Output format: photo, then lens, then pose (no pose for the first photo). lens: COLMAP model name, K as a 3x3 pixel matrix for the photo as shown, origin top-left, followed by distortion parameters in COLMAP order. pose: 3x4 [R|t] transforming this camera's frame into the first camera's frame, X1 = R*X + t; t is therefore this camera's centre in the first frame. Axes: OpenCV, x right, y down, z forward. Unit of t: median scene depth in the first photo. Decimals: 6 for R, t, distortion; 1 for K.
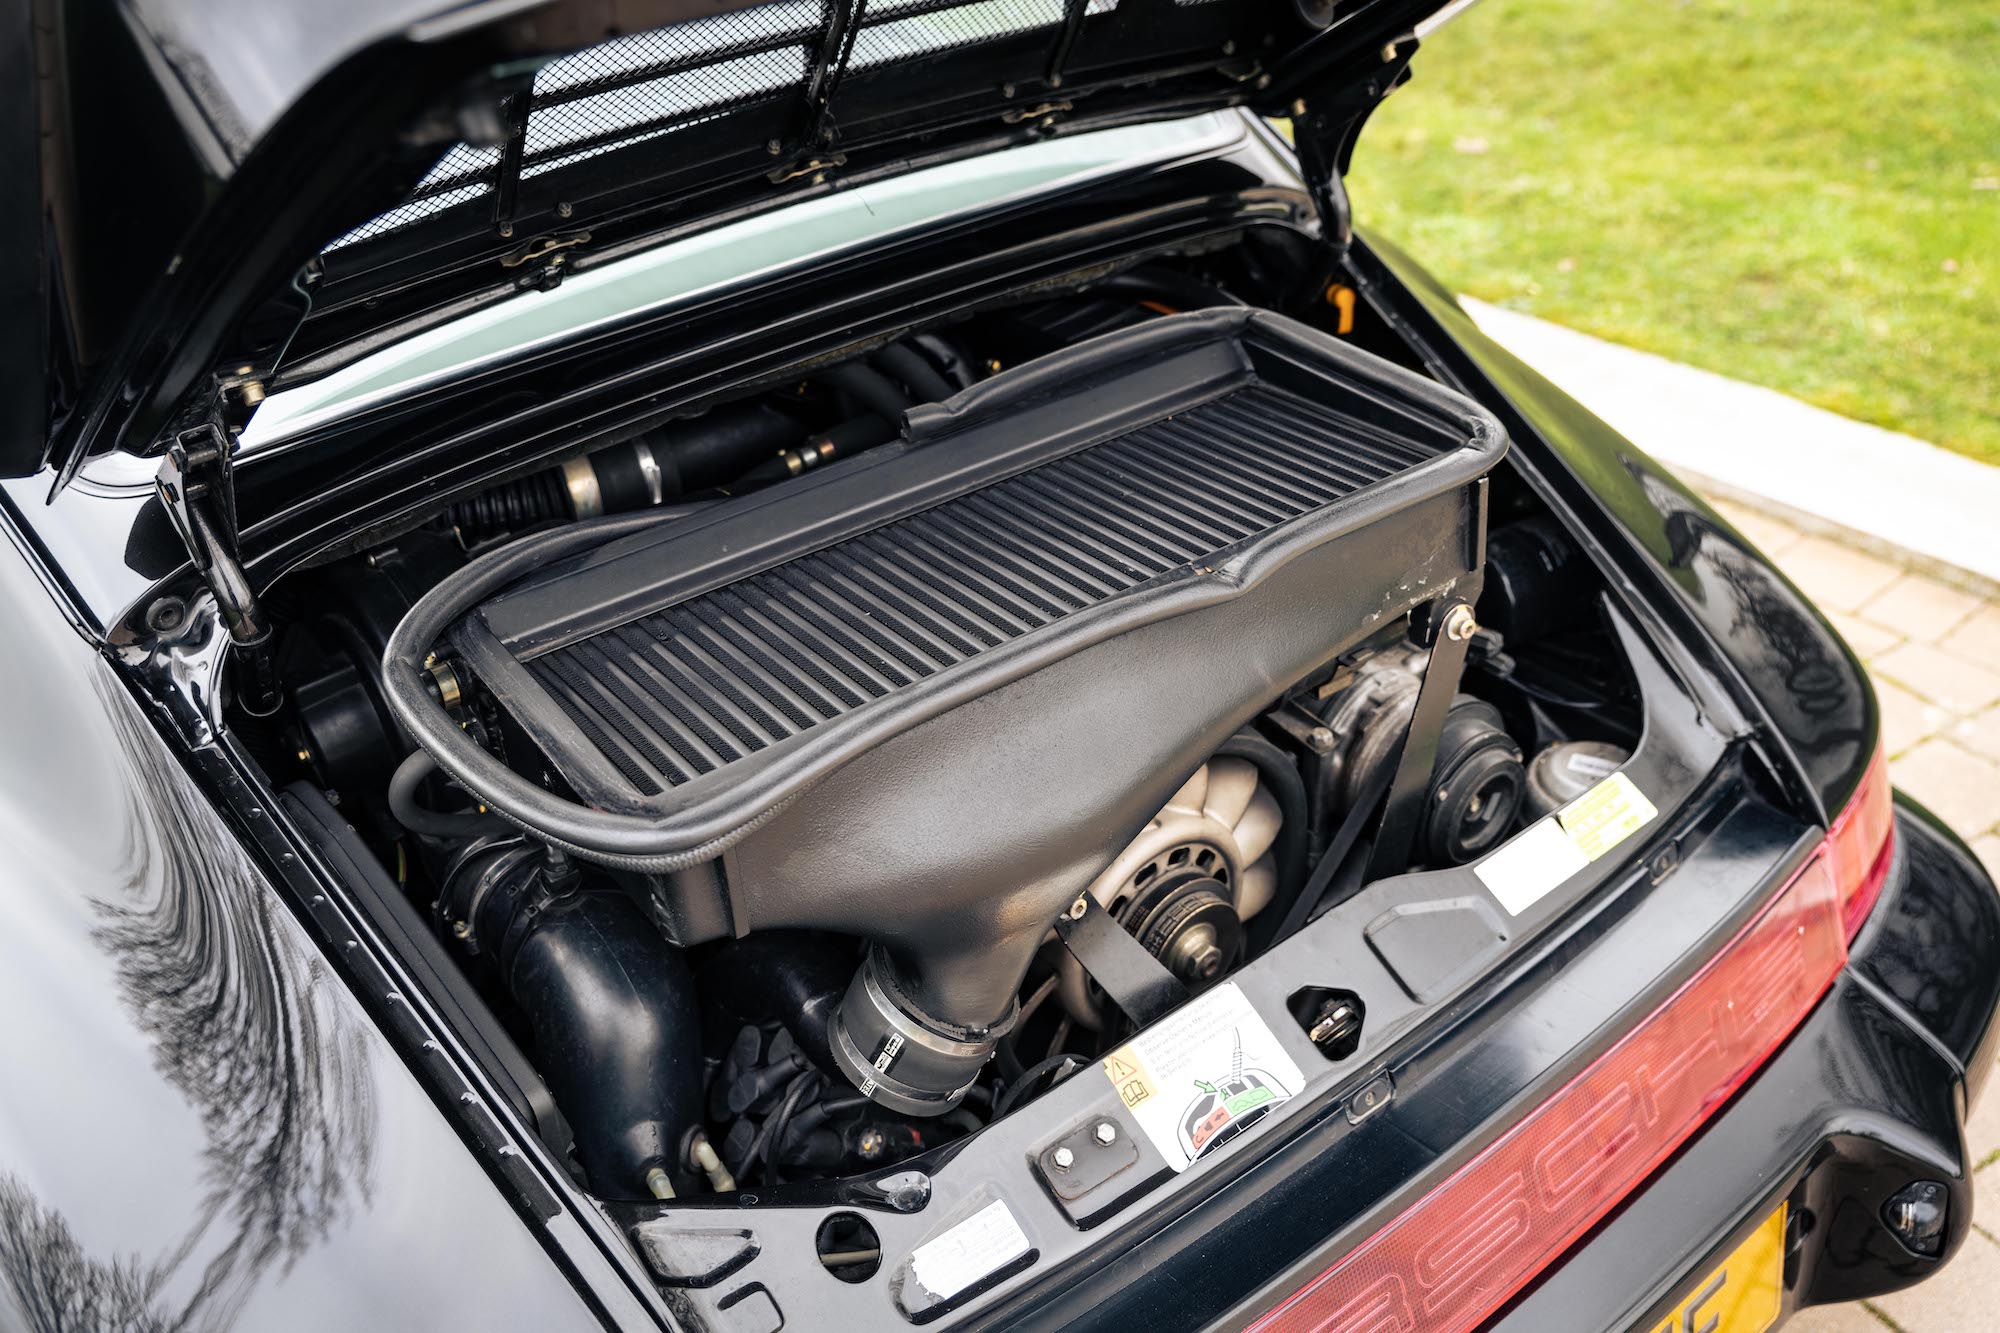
lens RADIAL K [[1642.4, 0, 1000.0], [0, 1642.4, 666.5], [0, 0, 1]] dist [0.001466, 0.003388]
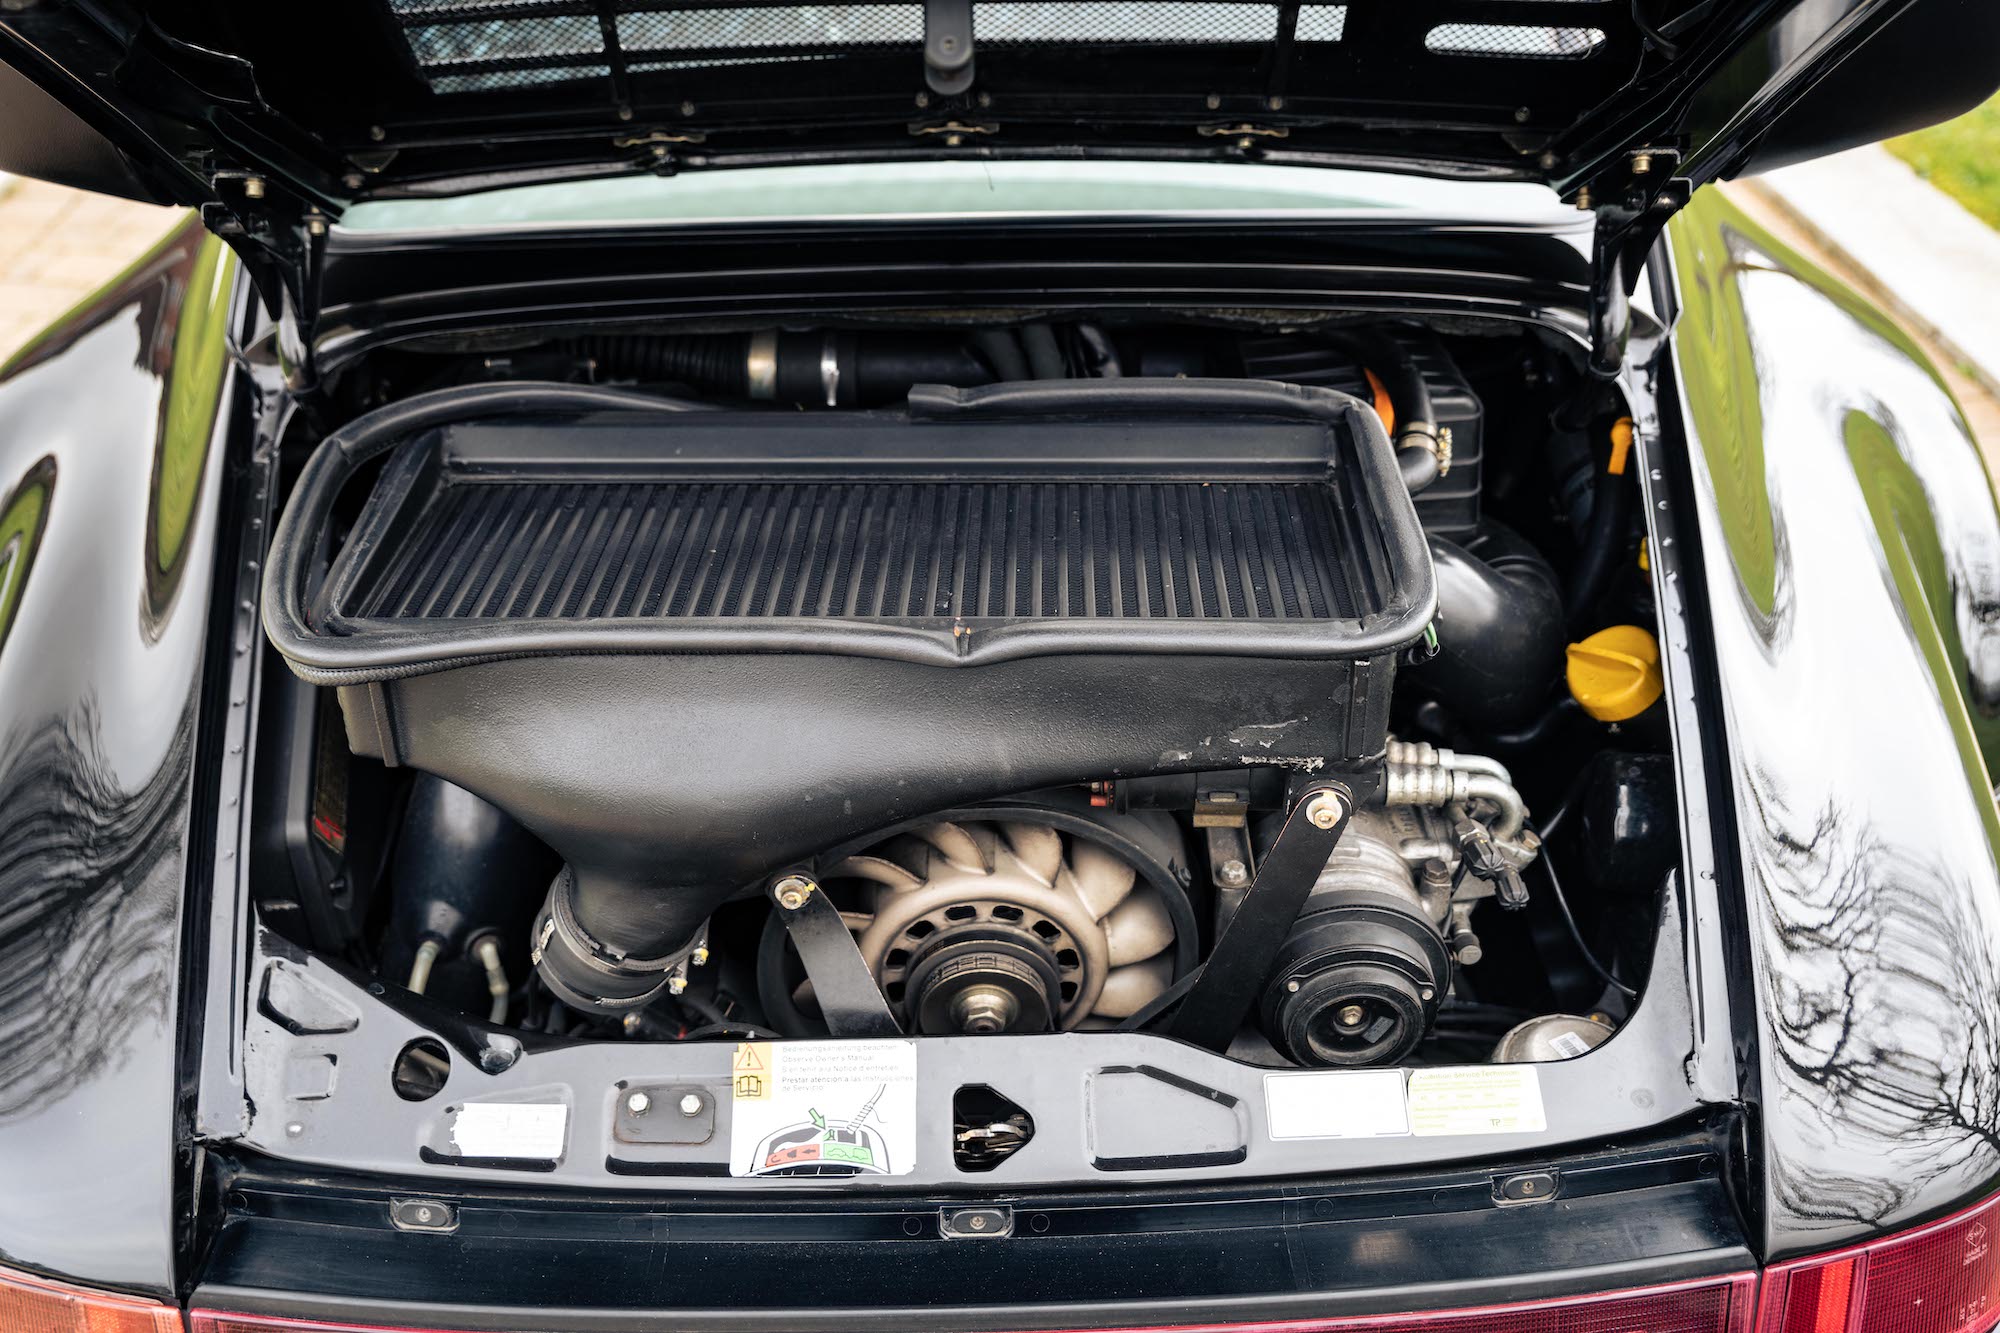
lens RADIAL K [[1642.4, 0, 1000.0], [0, 1642.4, 666.5], [0, 0, 1]] dist [0.001466, 0.003388]
pose [[0.816027, 0.381298, -0.434409, 0.179536], [-0.360803, 0.923175, 0.132546, -0.055005], [0.451575, 0.048575, 0.890910, 0.052338]]
